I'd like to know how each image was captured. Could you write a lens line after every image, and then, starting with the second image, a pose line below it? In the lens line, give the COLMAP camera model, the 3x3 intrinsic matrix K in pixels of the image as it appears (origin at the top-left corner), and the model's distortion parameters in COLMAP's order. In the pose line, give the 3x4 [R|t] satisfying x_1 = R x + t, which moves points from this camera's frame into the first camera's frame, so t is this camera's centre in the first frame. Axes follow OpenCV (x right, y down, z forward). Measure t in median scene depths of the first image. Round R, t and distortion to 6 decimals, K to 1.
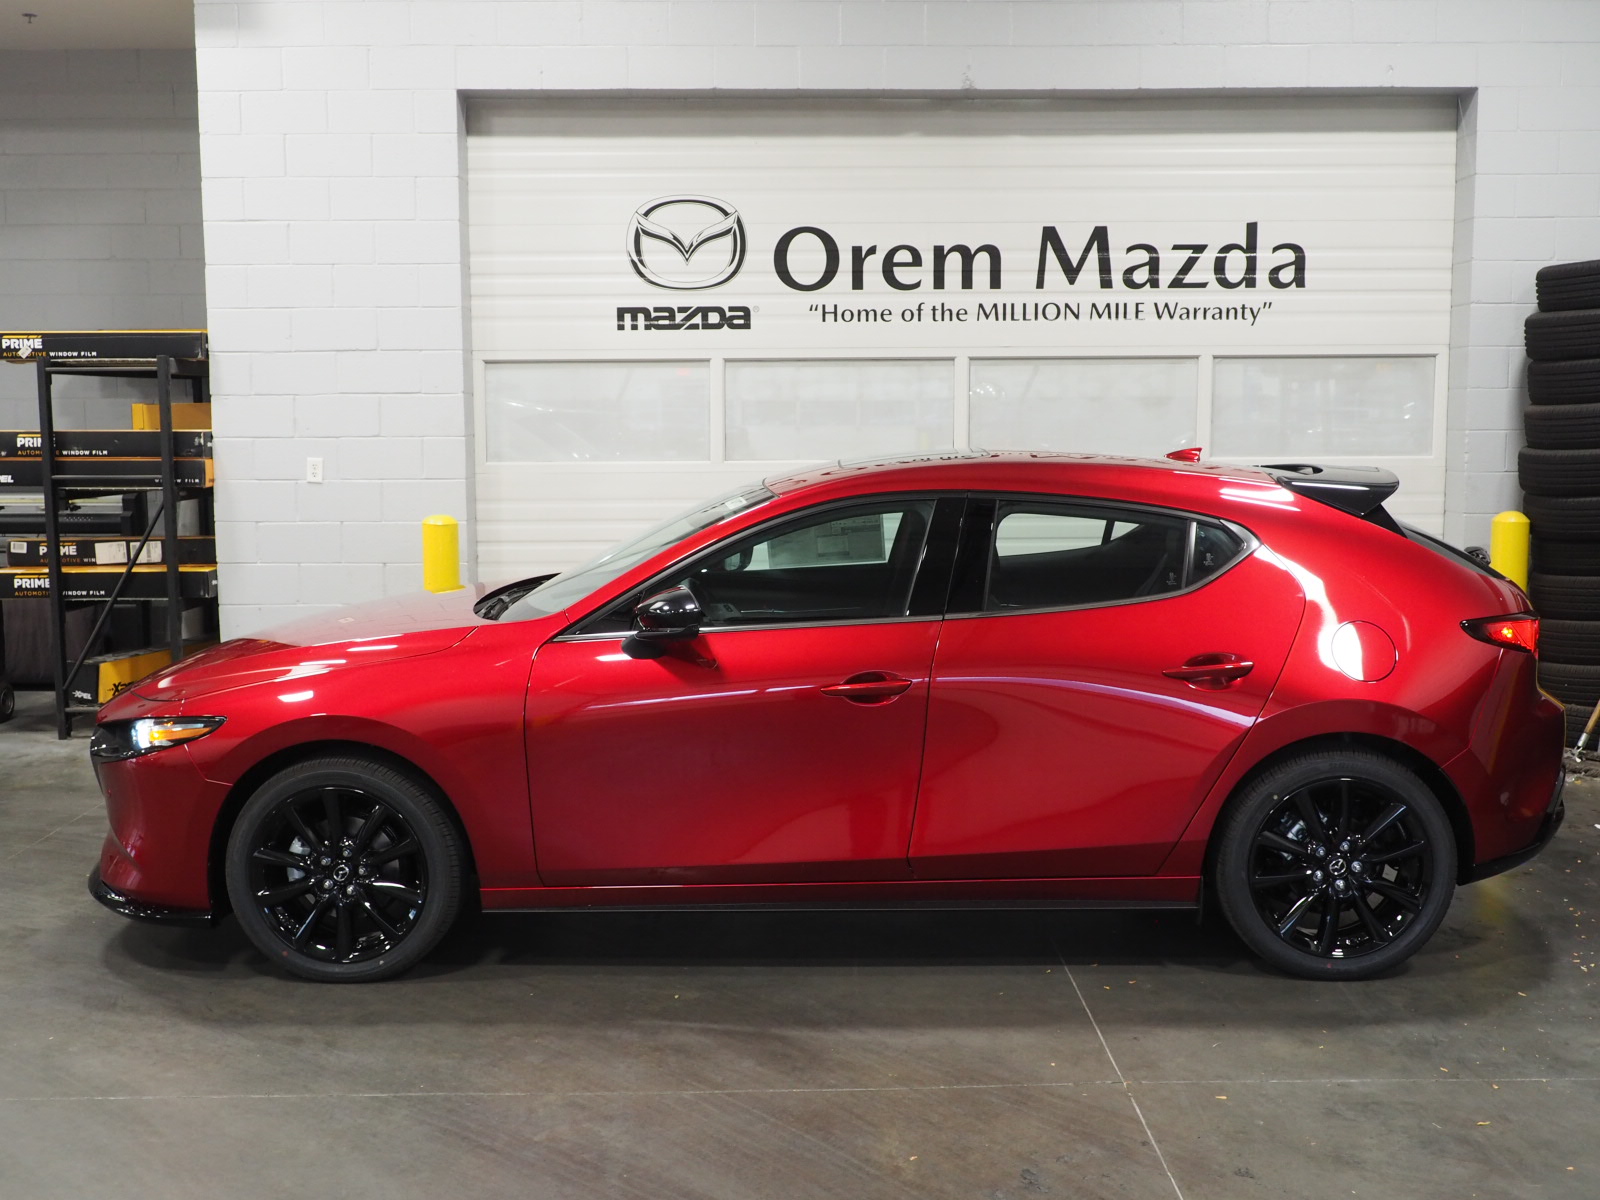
lens RADIAL K [[1739.0, 0, 800.0], [0, 1739.0, 592.9], [0, 0, 1]] dist [0.019579, 0.000000]
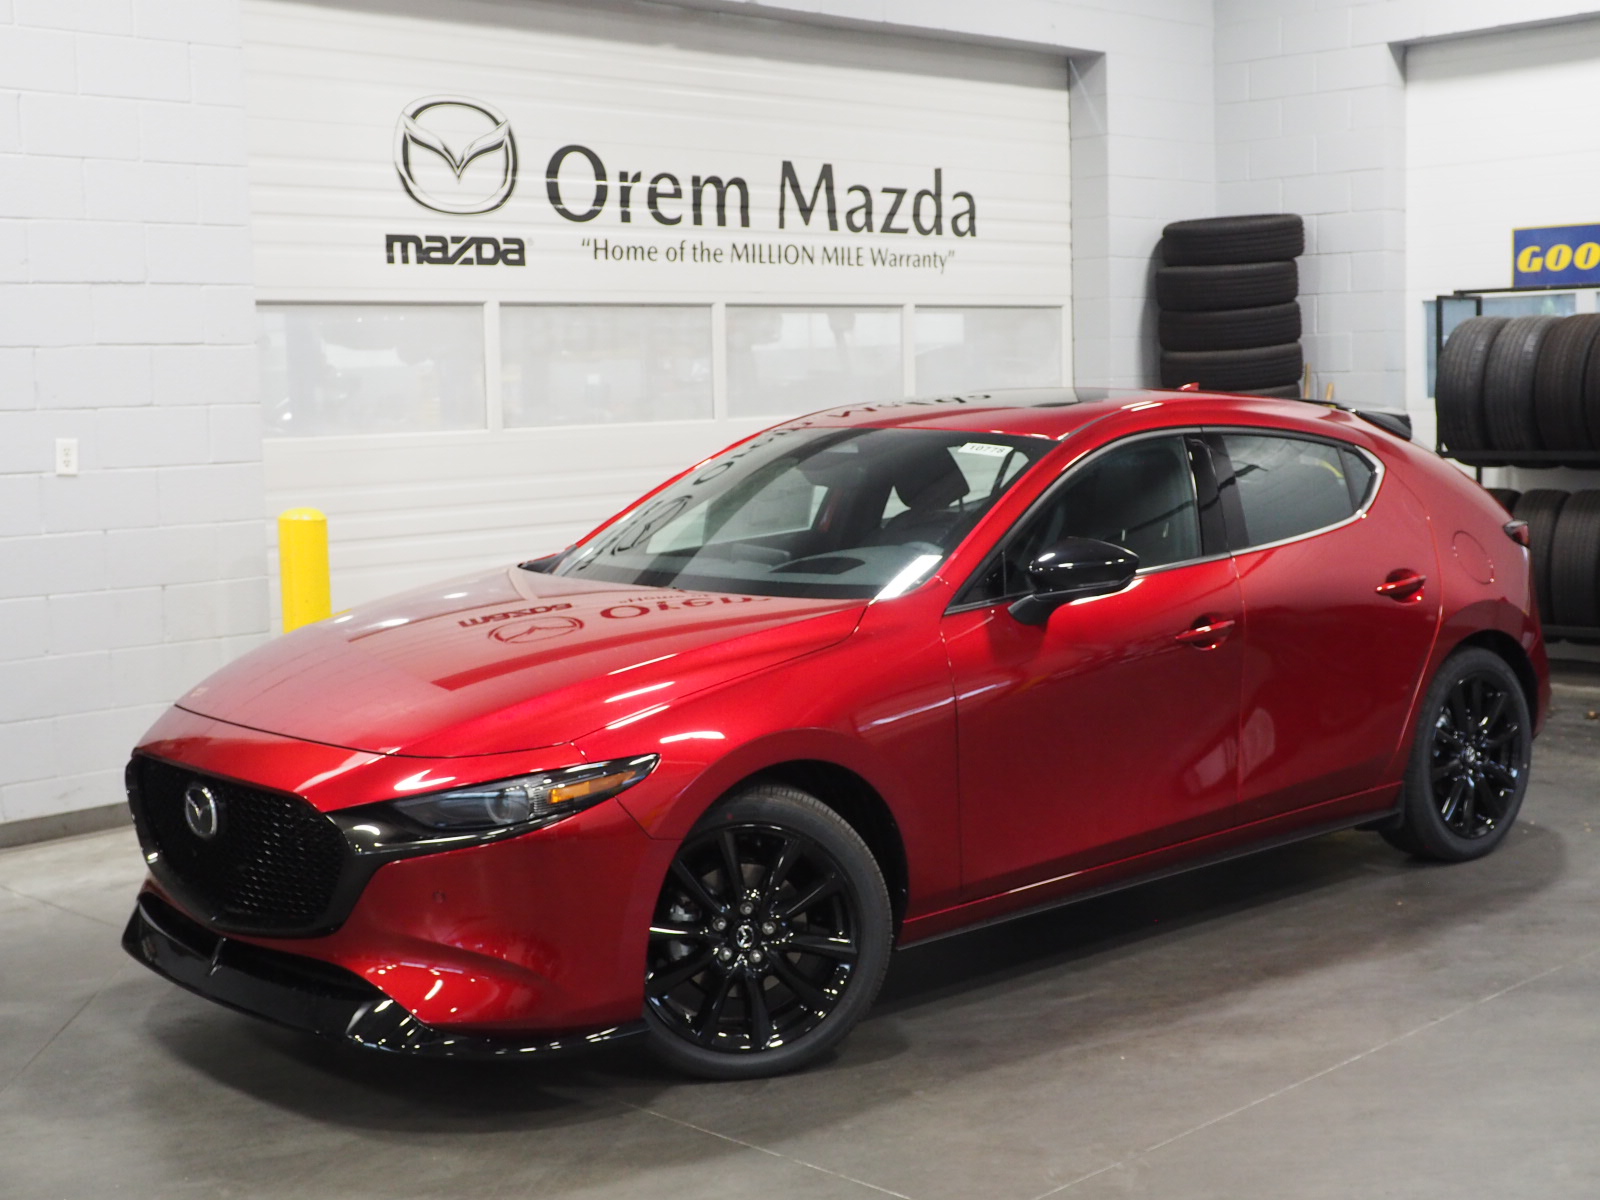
lens RADIAL K [[2087.5, 0, 800.2], [0, 2087.5, 606.0], [0, 0, 1]] dist [0.037442, 0.000000]
pose [[0.736501, -0.087542, 0.670748, -0.608348], [0.090574, 0.995424, 0.030464, -0.010548], [-0.670345, 0.038316, 0.741060, 0.189981]]
